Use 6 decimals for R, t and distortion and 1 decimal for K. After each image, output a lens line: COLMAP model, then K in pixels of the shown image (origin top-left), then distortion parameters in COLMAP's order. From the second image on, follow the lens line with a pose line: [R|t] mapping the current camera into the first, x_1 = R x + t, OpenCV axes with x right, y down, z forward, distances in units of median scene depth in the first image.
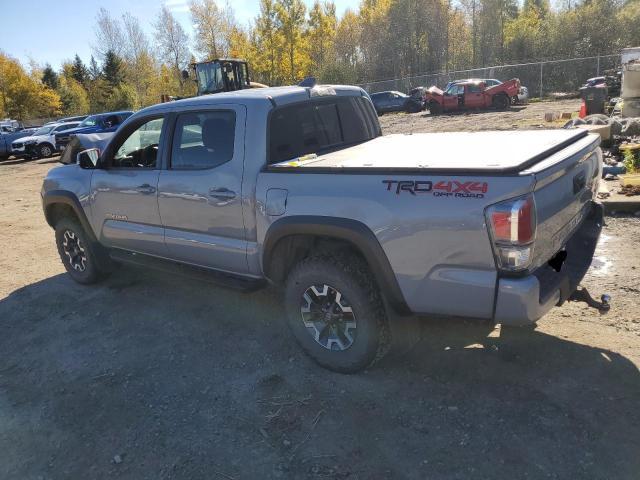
lens RADIAL K [[498.8, 0, 320.0], [0, 498.8, 240.0], [0, 0, 1]] dist [-0.009766, 0.040708]
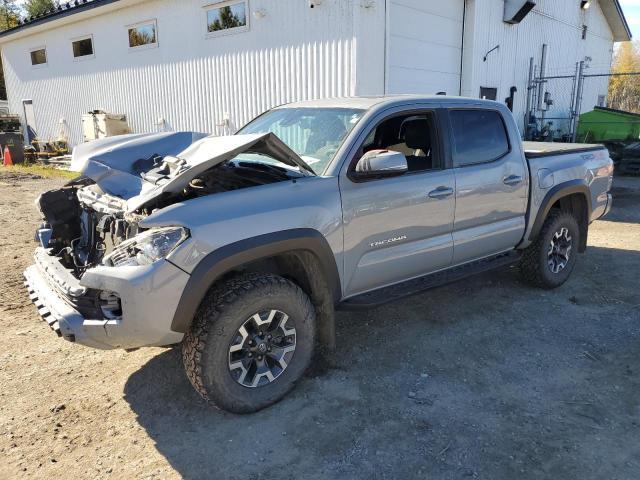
lens RADIAL K [[498.8, 0, 320.0], [0, 498.8, 240.0], [0, 0, 1]] dist [-0.009766, 0.040708]
pose [[0.220873, -0.168779, 0.960588, -1.245936], [0.235587, 0.964980, 0.115381, -0.173667], [-0.946422, 0.200818, 0.252900, 1.007792]]
